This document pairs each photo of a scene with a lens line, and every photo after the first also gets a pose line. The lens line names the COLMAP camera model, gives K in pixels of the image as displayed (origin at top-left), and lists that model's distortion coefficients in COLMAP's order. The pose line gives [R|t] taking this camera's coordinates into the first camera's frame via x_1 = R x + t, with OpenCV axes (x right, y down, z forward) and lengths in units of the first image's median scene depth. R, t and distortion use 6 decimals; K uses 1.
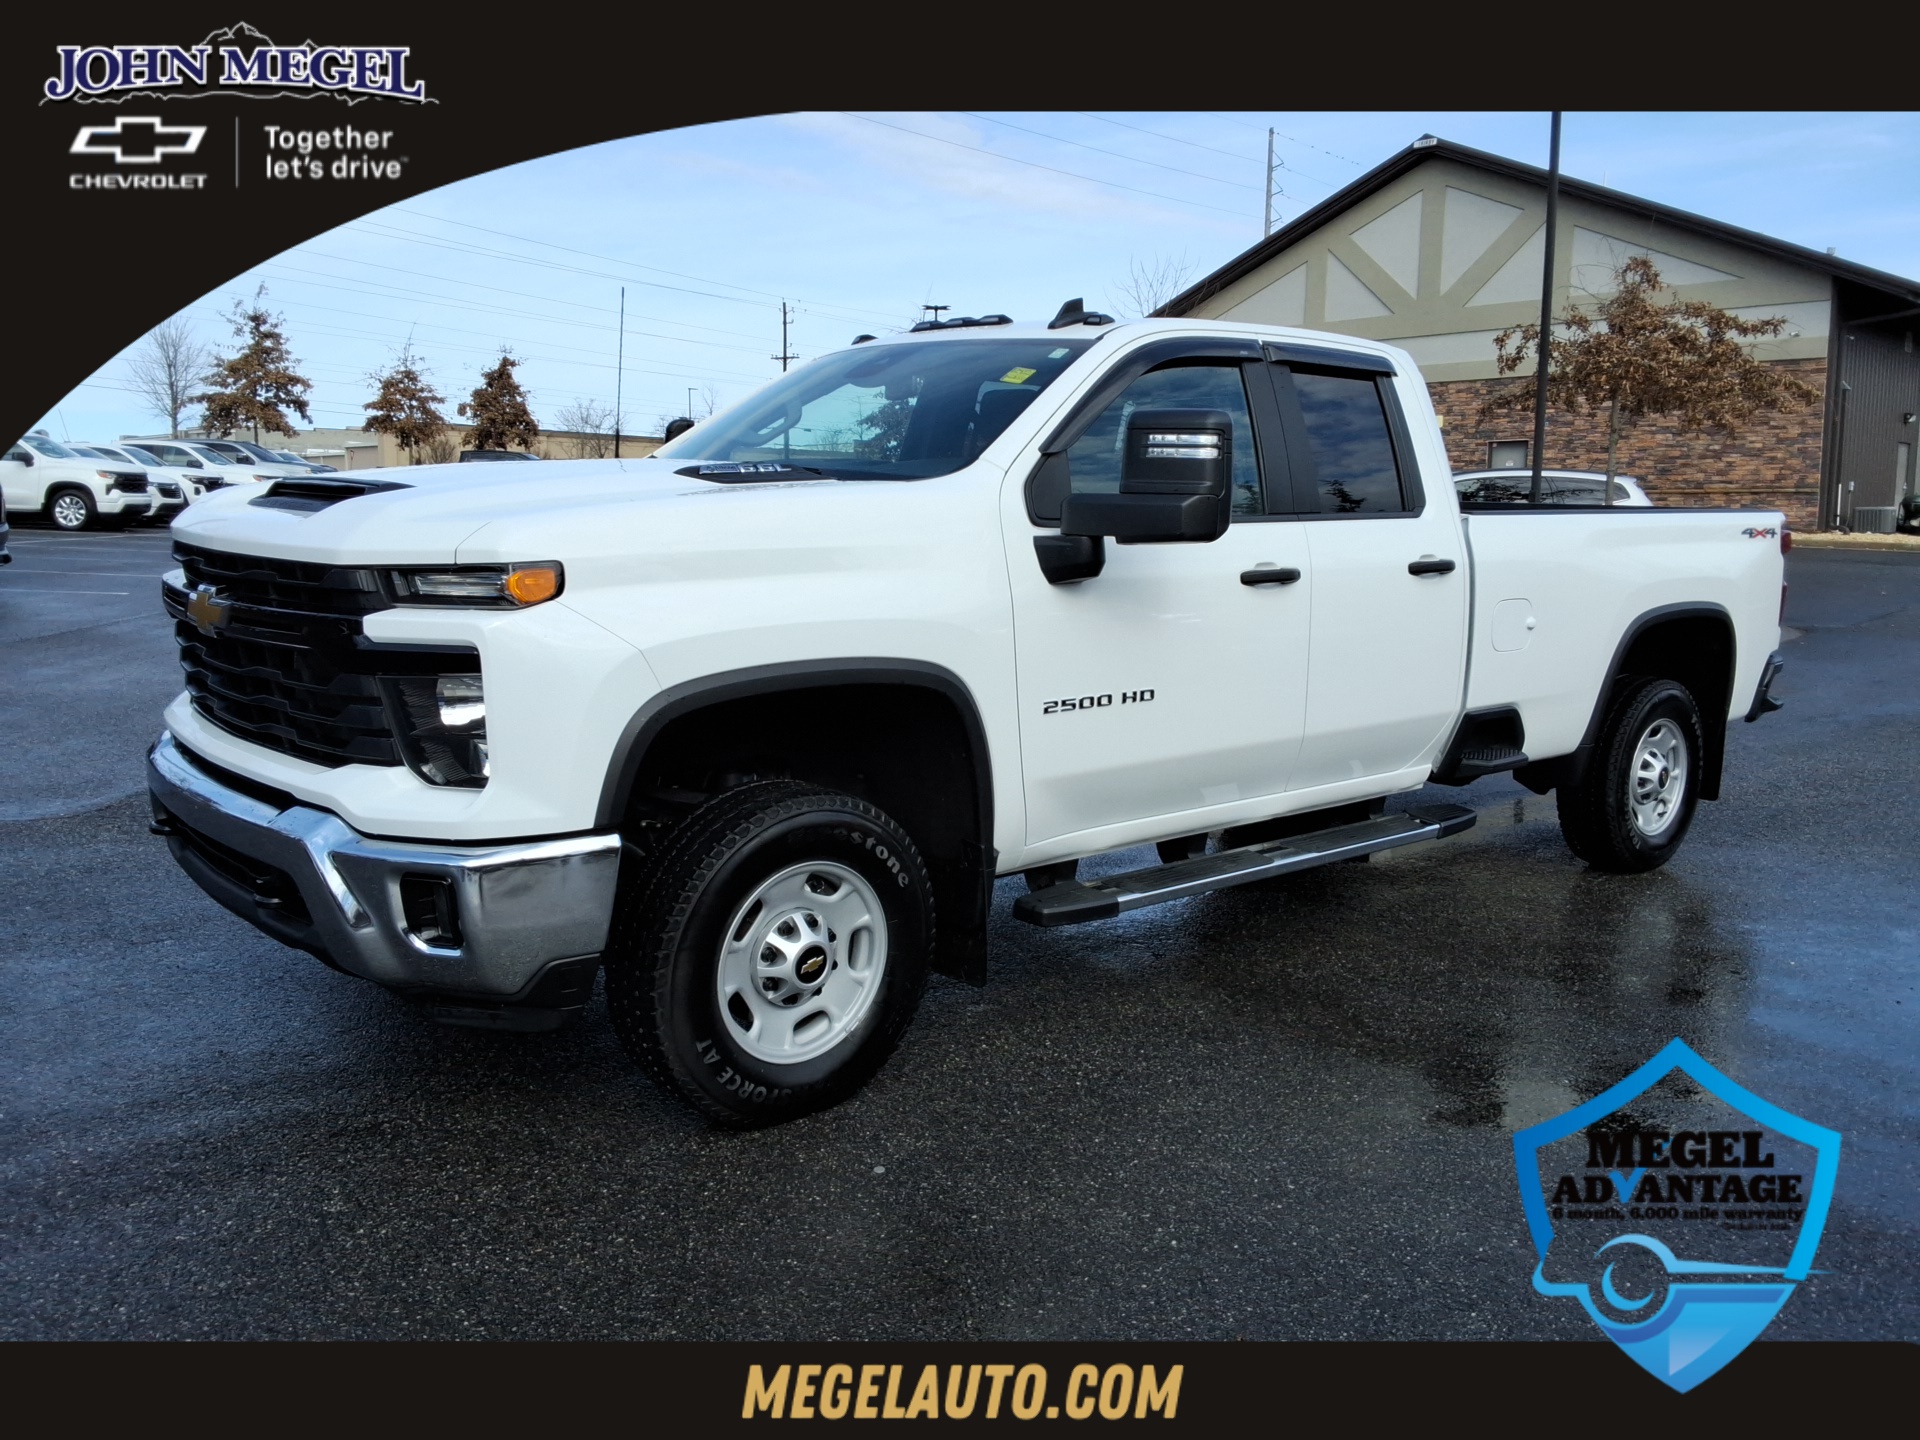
lens RADIAL K [[1547.4, 0, 985.0], [0, 1547.4, 694.2], [0, 0, 1]] dist [0.093979, -0.151311]
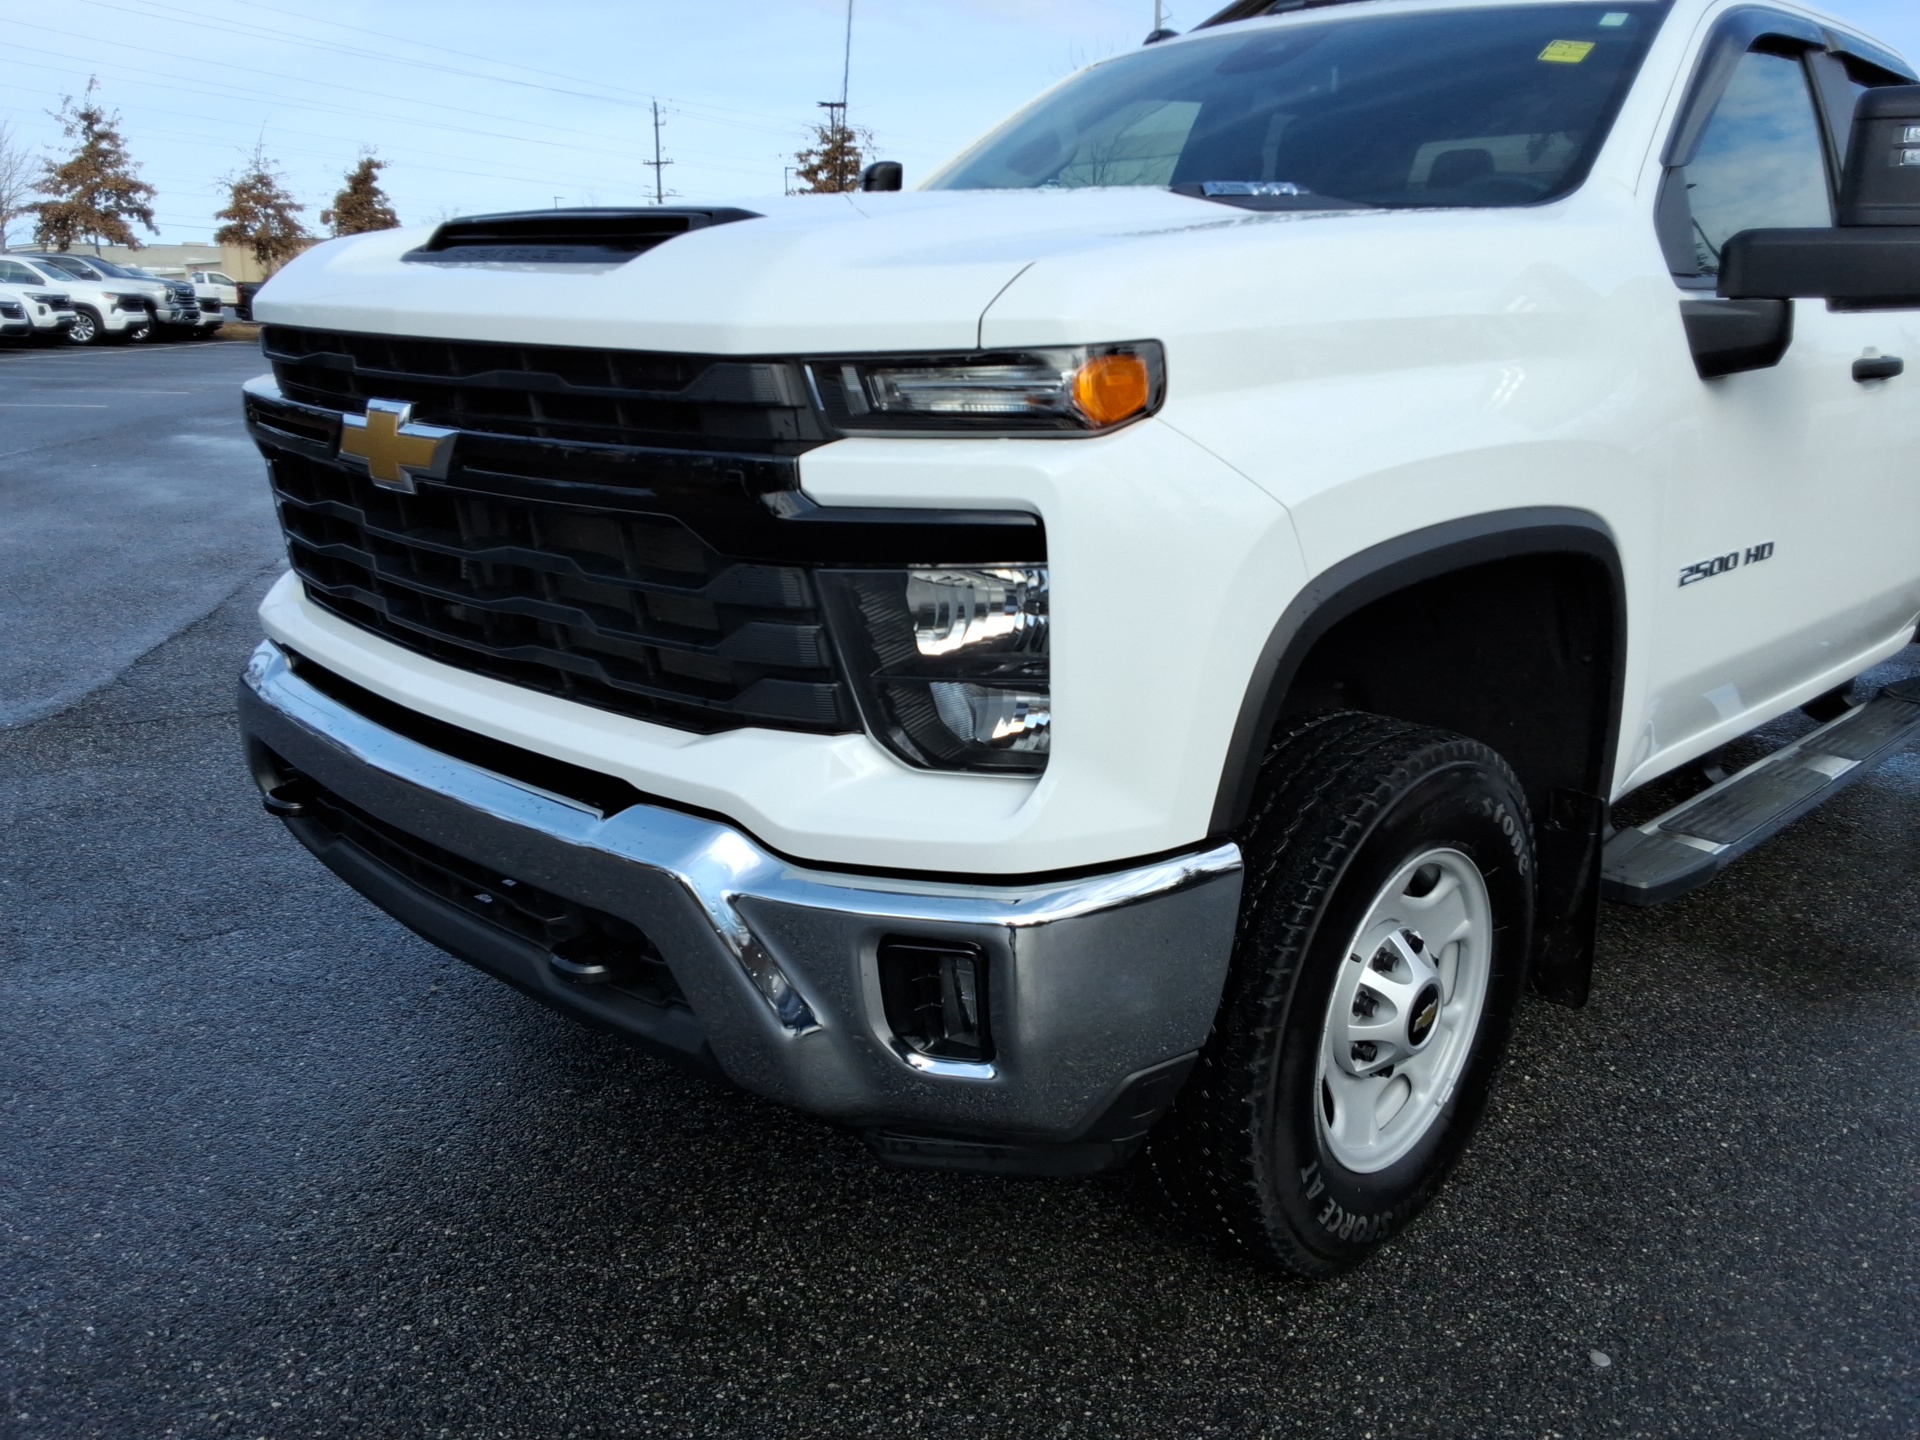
lens RADIAL K [[1545.7, 0, 973.3], [0, 1545.7, 690.9], [0, 0, 1]] dist [0.099607, -0.149987]
pose [[0.997413, -0.026309, 0.066890, -0.315530], [0.018737, 0.993599, 0.111404, -0.023598], [-0.069392, -0.109862, 0.991522, 0.402344]]
